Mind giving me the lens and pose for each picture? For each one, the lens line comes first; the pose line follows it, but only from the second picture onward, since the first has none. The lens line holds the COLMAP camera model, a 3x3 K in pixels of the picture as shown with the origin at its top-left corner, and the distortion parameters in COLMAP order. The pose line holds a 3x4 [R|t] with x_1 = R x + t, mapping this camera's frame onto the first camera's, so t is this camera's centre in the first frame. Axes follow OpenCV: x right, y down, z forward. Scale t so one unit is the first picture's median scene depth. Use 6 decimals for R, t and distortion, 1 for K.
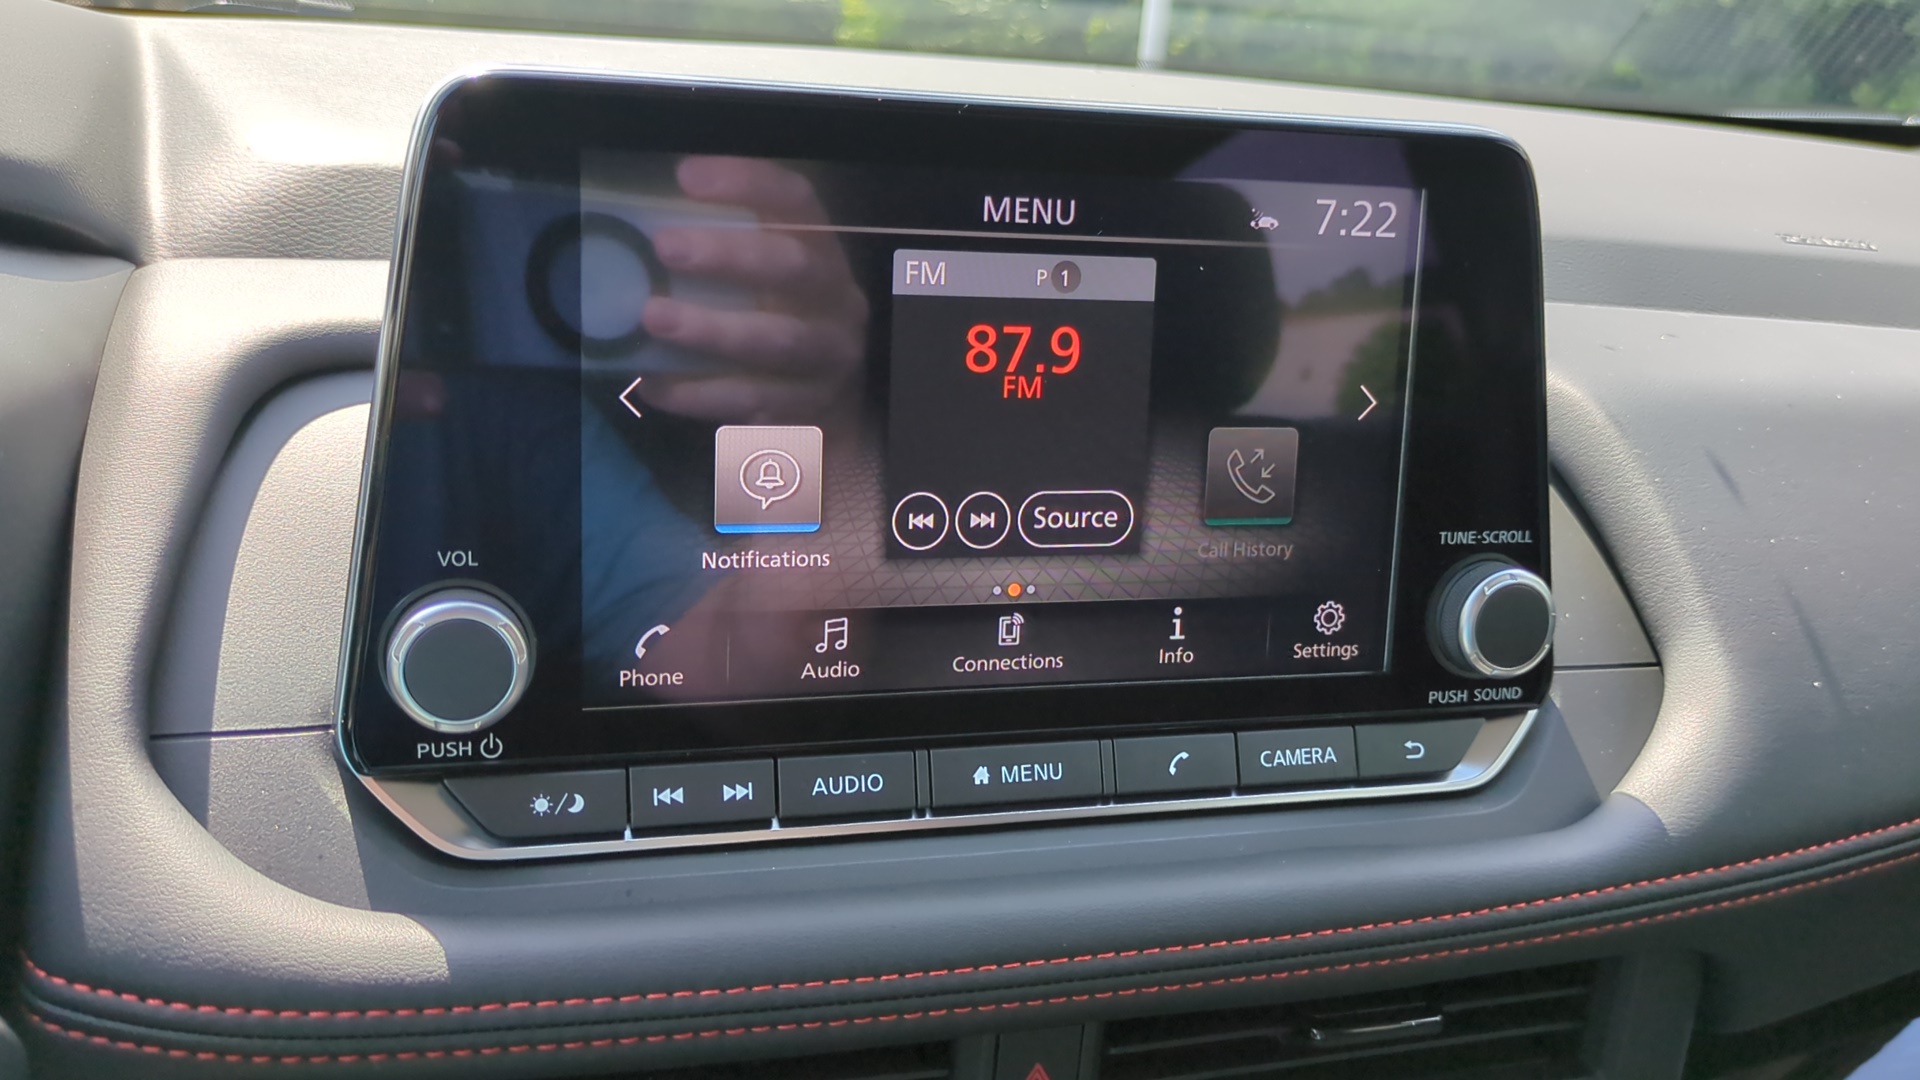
lens RADIAL K [[1606.4, 0, 946.1], [0, 1606.4, 533.9], [0, 0, 1]] dist [0.042586, -0.057671]
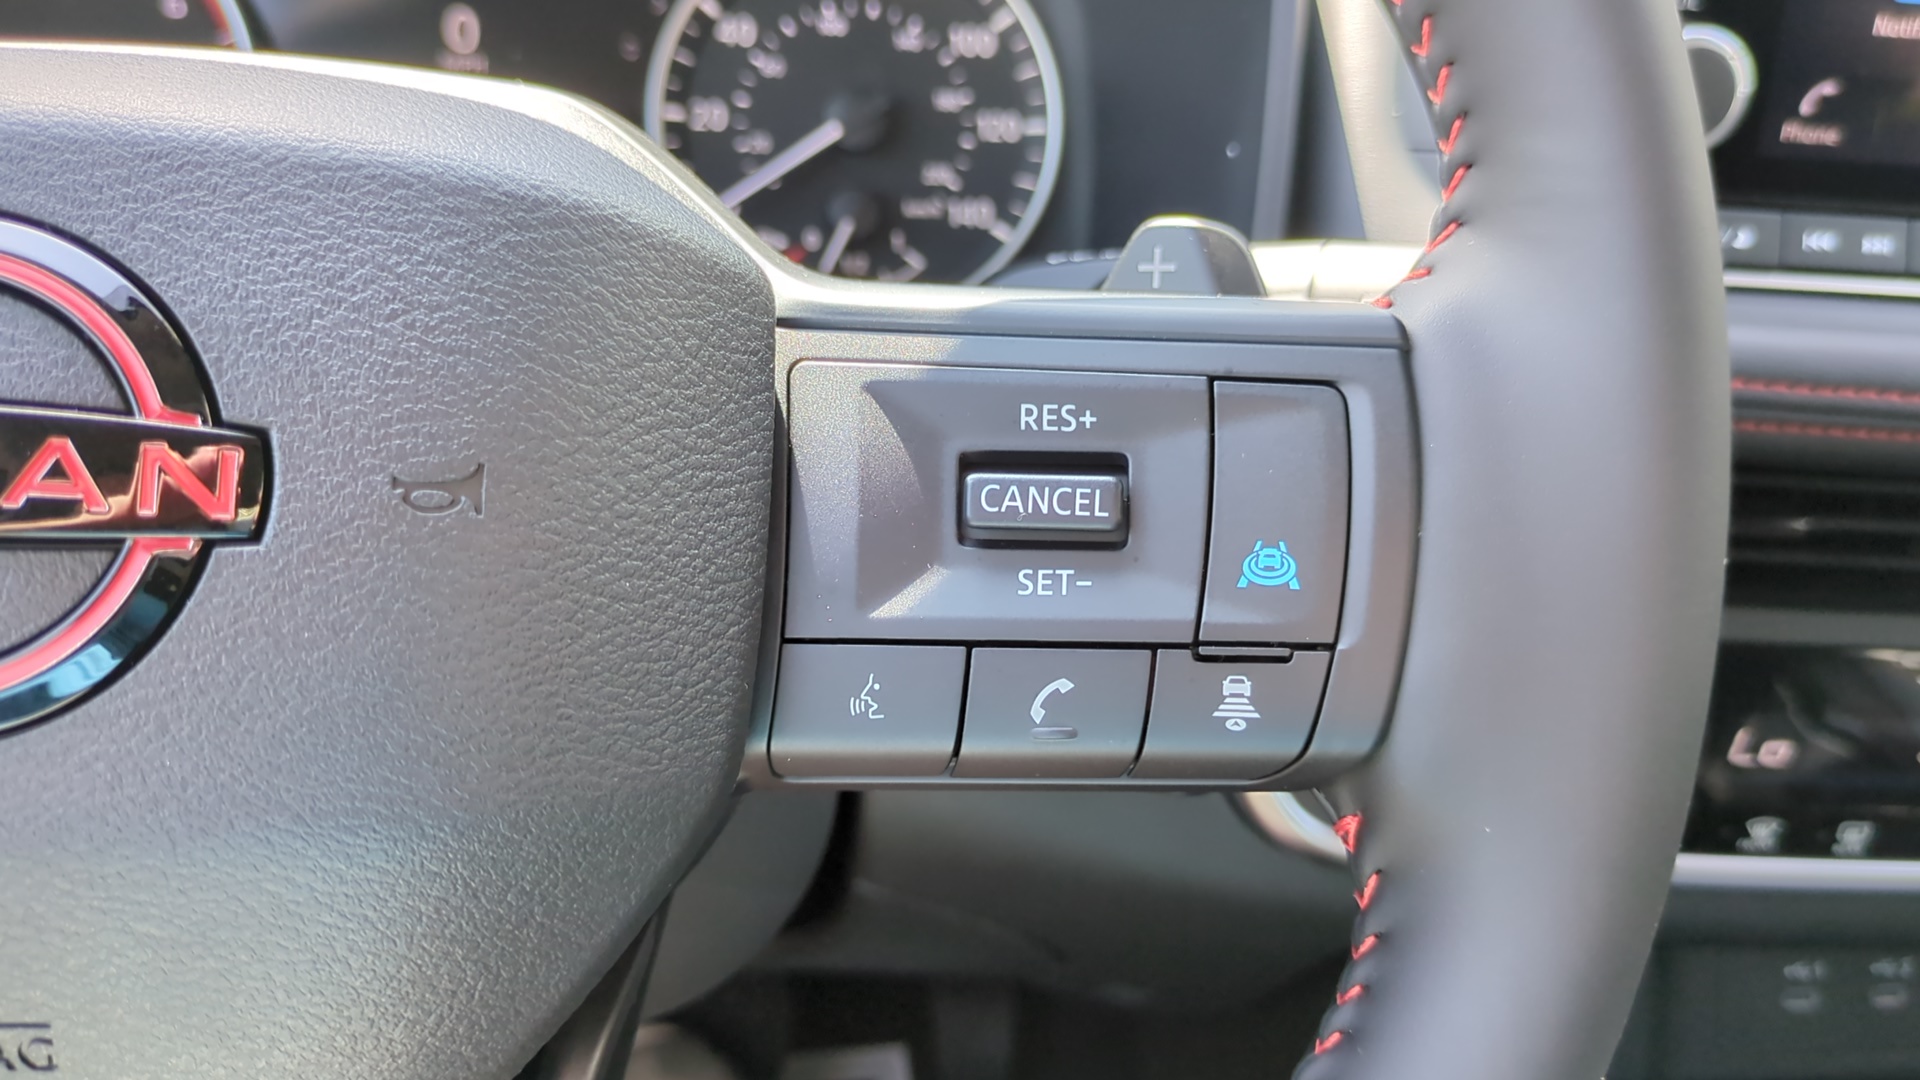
lens RADIAL K [[1606.4, 0, 985.6], [0, 1606.4, 506.5], [0, 0, 1]] dist [0.042586, -0.057671]
pose [[0.975051, 0.093032, -0.201544, -0.458585], [-0.066943, 0.988905, 0.132612, 0.218999], [0.211645, -0.115811, 0.970461, -0.208397]]
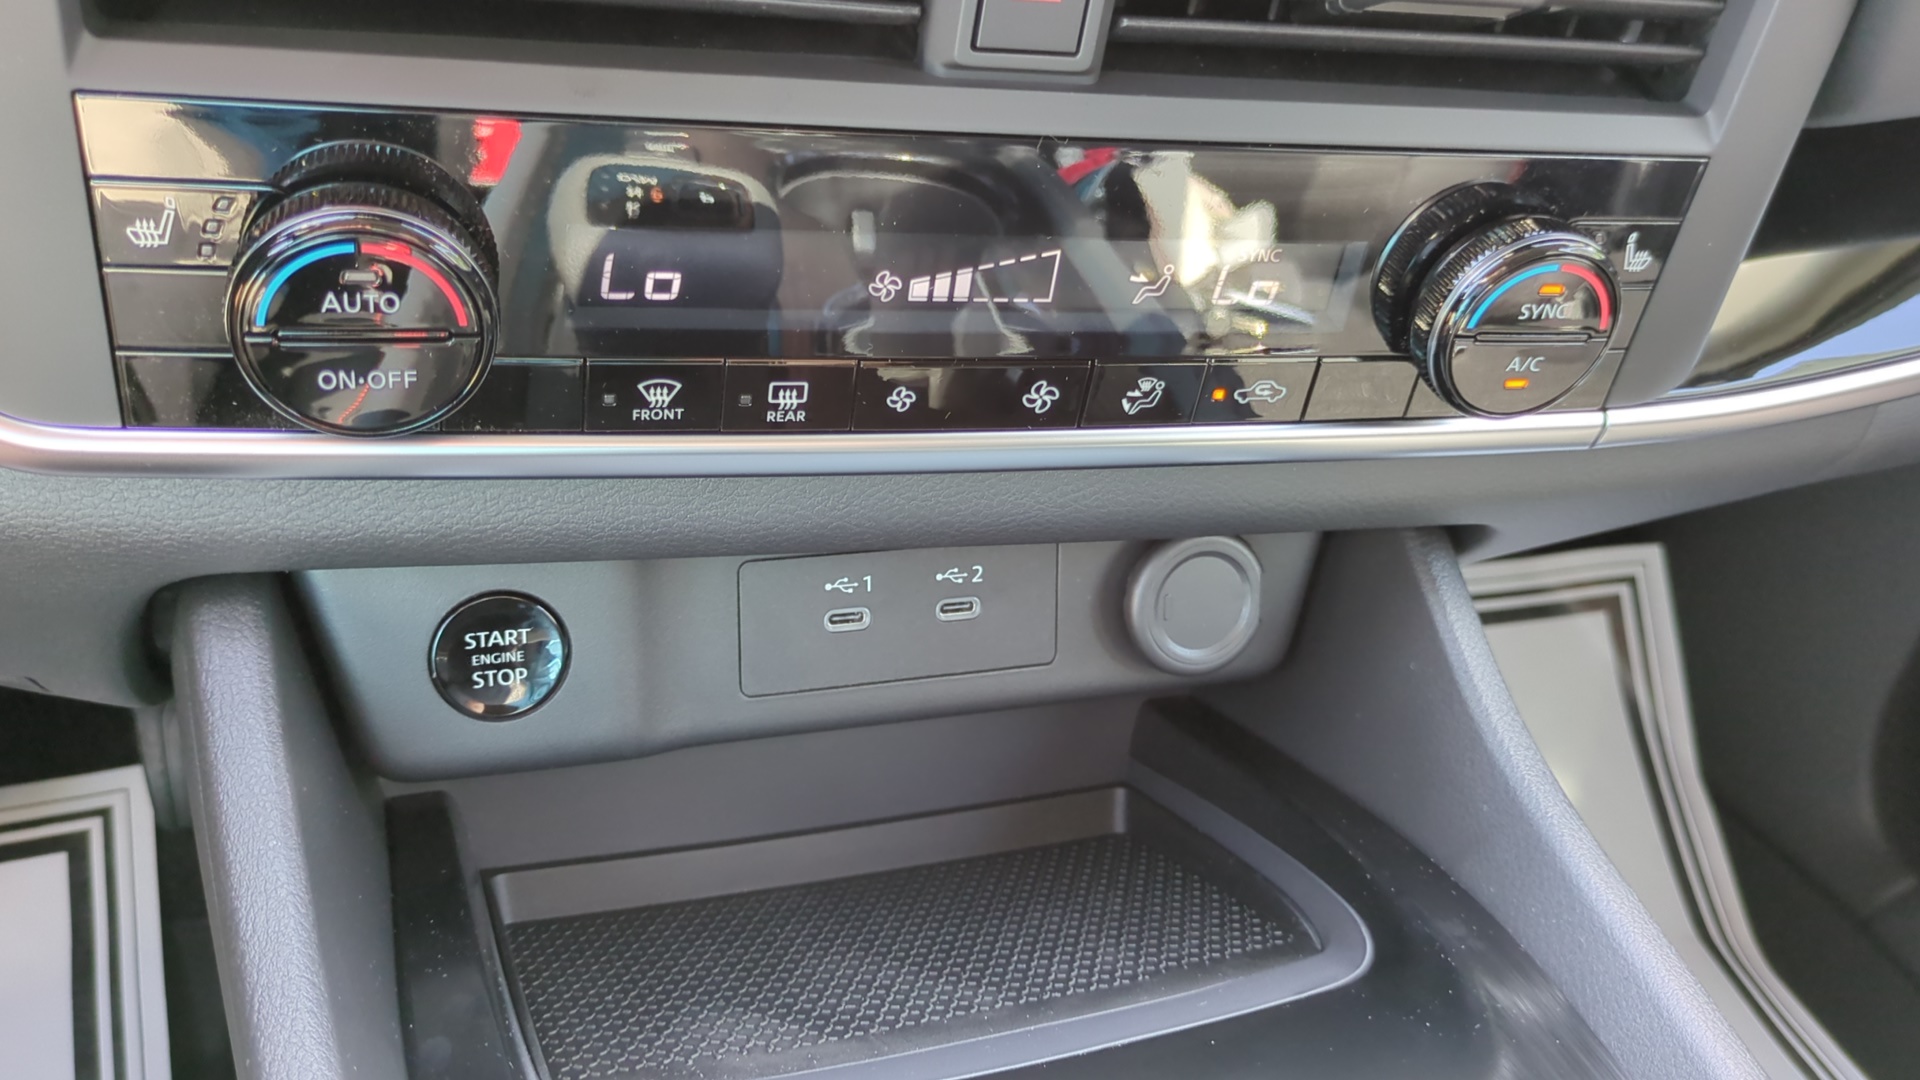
lens RADIAL K [[1606.4, 0, 959.6], [0, 1606.4, 500.6], [0, 0, 1]] dist [0.042586, -0.057671]
pose [[0.996880, 0.071745, 0.032897, 0.009965], [-0.078219, 0.953769, 0.290183, 0.359182], [-0.010557, -0.291851, 0.956405, 0.176683]]
